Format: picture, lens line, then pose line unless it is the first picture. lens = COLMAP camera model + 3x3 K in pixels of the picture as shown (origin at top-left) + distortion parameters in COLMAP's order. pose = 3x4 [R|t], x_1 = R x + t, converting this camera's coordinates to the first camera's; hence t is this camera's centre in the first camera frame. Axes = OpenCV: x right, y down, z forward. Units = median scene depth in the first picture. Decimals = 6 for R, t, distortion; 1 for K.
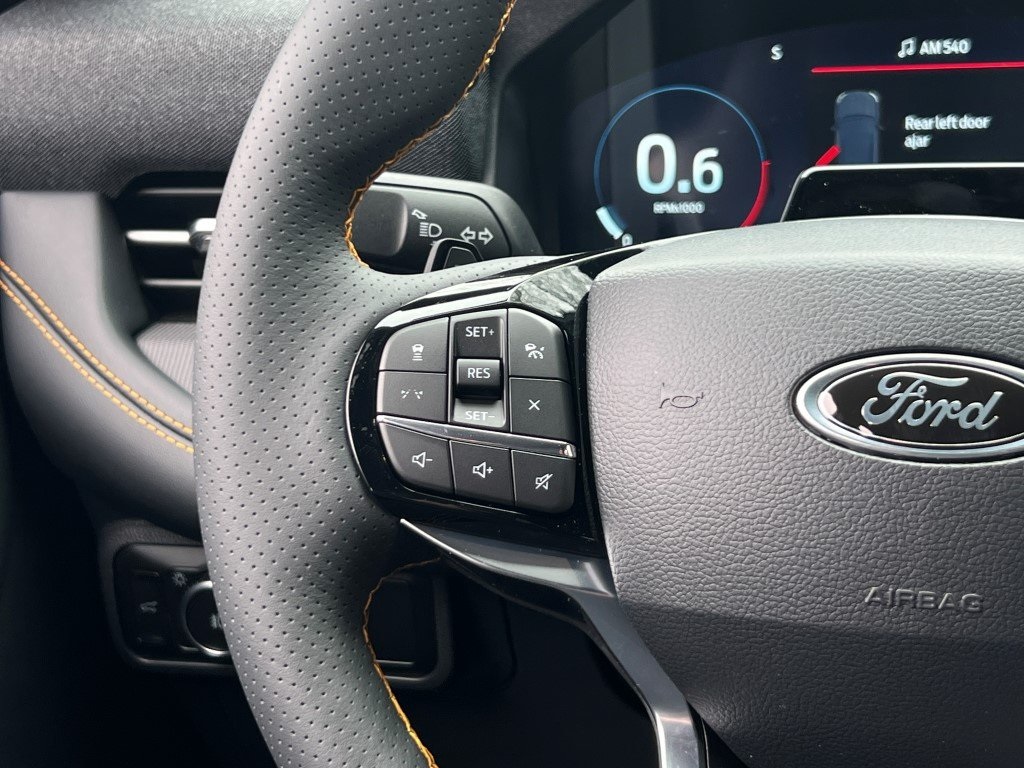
lens RADIAL K [[1672.8, 0, 548.9], [0, 1672.8, 374.4], [0, 0, 1]] dist [0.103978, 0.000000]
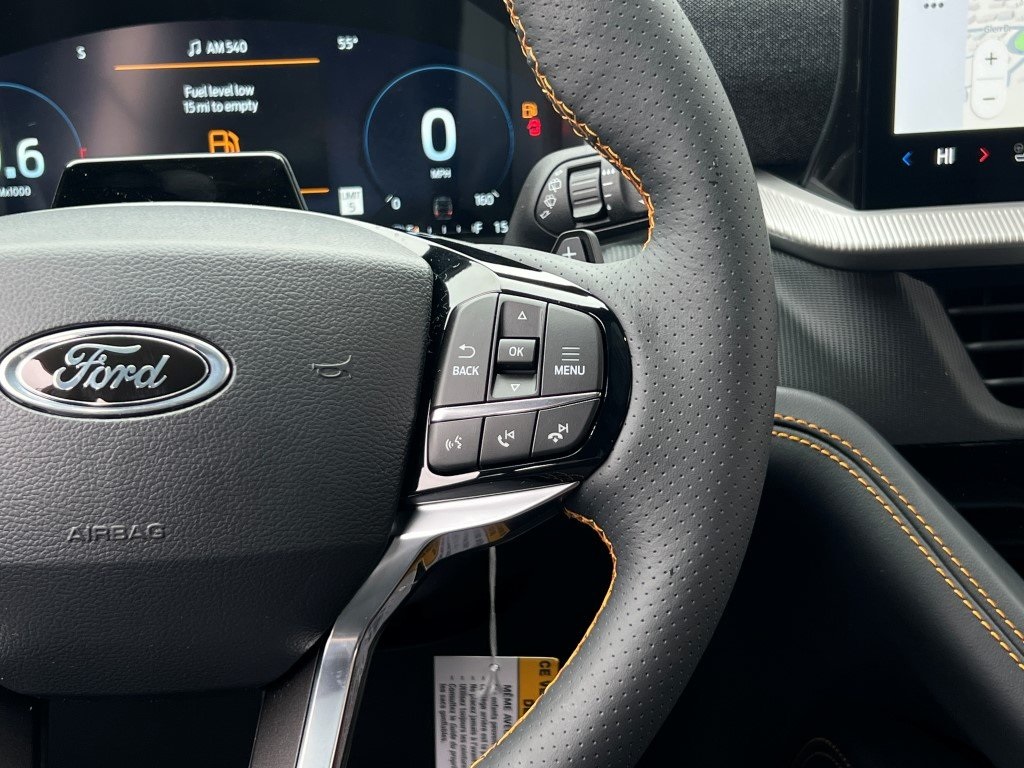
lens RADIAL K [[1462.0, 0, 525.6], [0, 1462.0, 394.6], [0, 0, 1]] dist [0.090720, 0.000000]
pose [[0.953810, -0.082333, 0.288908, 0.170157], [0.065915, 0.995632, 0.066118, -0.011868], [-0.293090, -0.044021, 0.955071, -0.070003]]
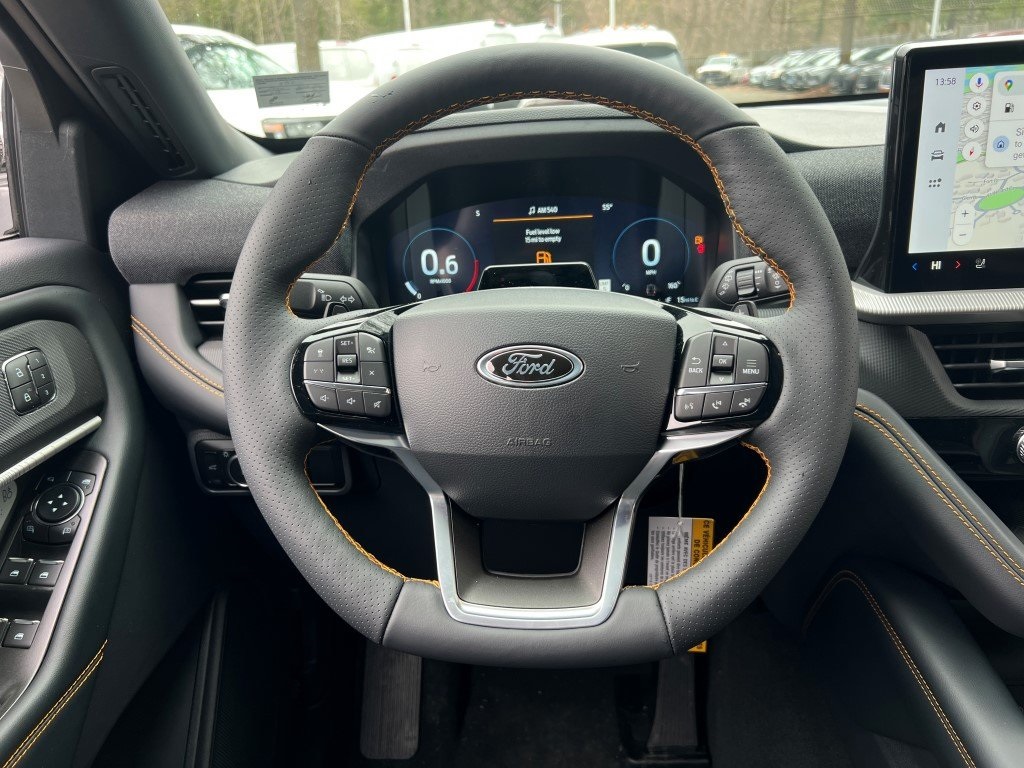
lens RADIAL K [[773.2, 0, 516.0], [0, 773.2, 389.3], [0, 0, 1]] dist [0.035286, -0.032414]
pose [[0.988893, -0.053852, 0.138528, 0.038367], [0.046142, 0.997233, 0.058282, -0.012194], [-0.141283, -0.051243, 0.988642, -0.118710]]
